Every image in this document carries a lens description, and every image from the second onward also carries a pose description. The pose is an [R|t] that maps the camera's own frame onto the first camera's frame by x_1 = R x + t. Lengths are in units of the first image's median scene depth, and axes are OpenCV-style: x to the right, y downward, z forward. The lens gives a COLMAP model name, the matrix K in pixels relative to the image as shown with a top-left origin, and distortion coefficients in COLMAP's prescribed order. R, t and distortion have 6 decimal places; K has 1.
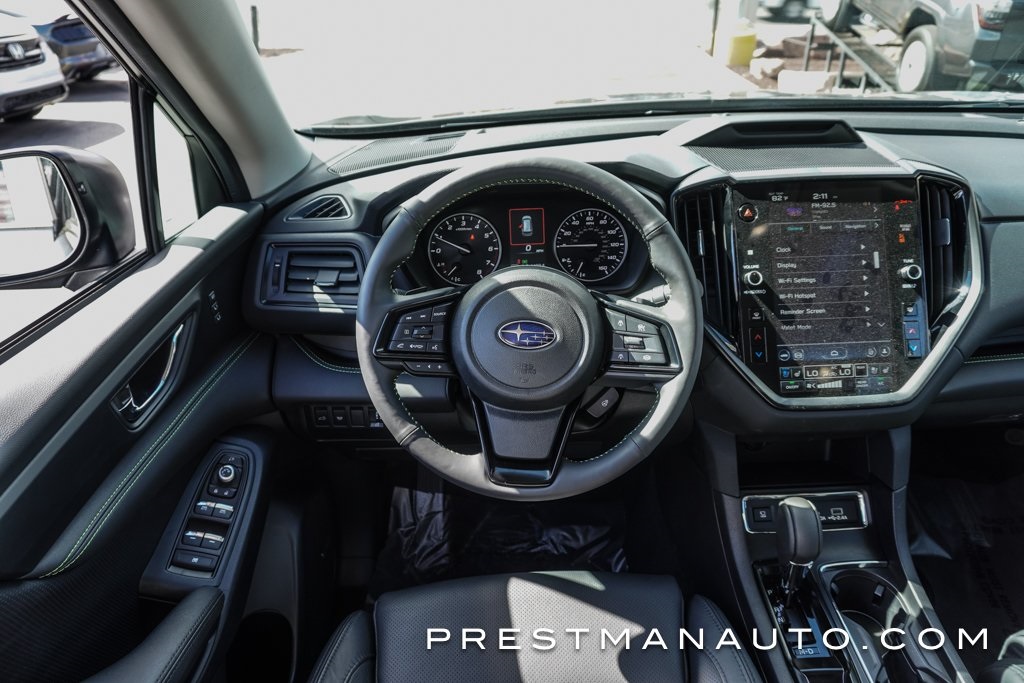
lens RADIAL K [[704.9, 0, 510.3], [0, 704.9, 342.4], [0, 0, 1]] dist [-0.005414, 0.018278]
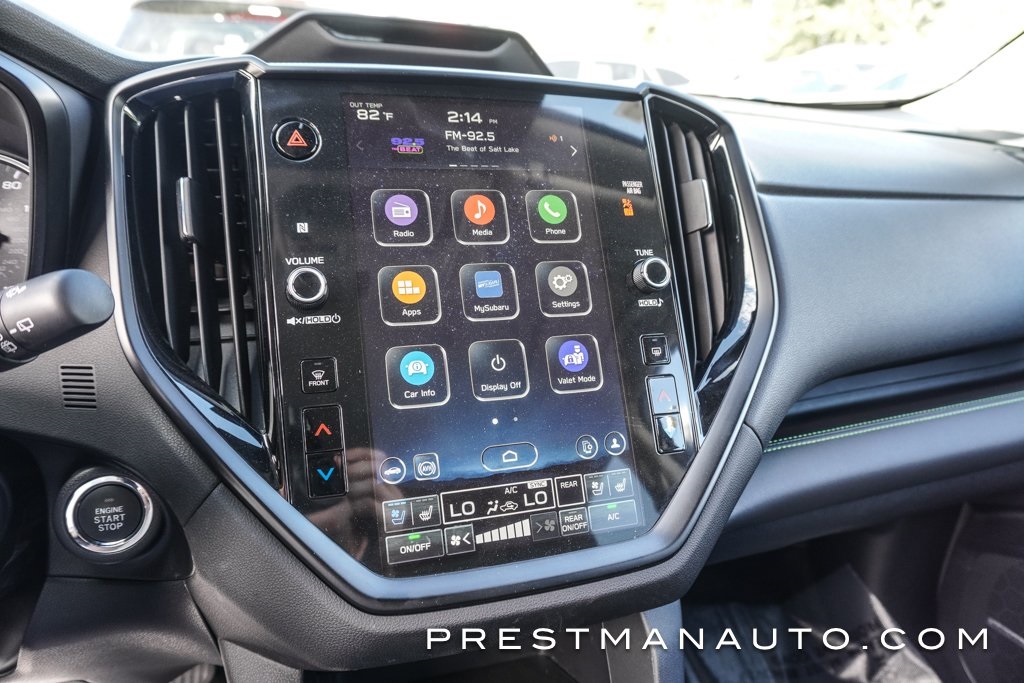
lens RADIAL K [[704.9, 0, 509.9], [0, 704.9, 343.0], [0, 0, 1]] dist [-0.005414, 0.018278]
pose [[0.955225, -0.028729, 0.294481, 0.334986], [0.066826, 0.990506, -0.120137, -0.001669], [-0.288234, 0.134437, 0.948076, 0.580902]]
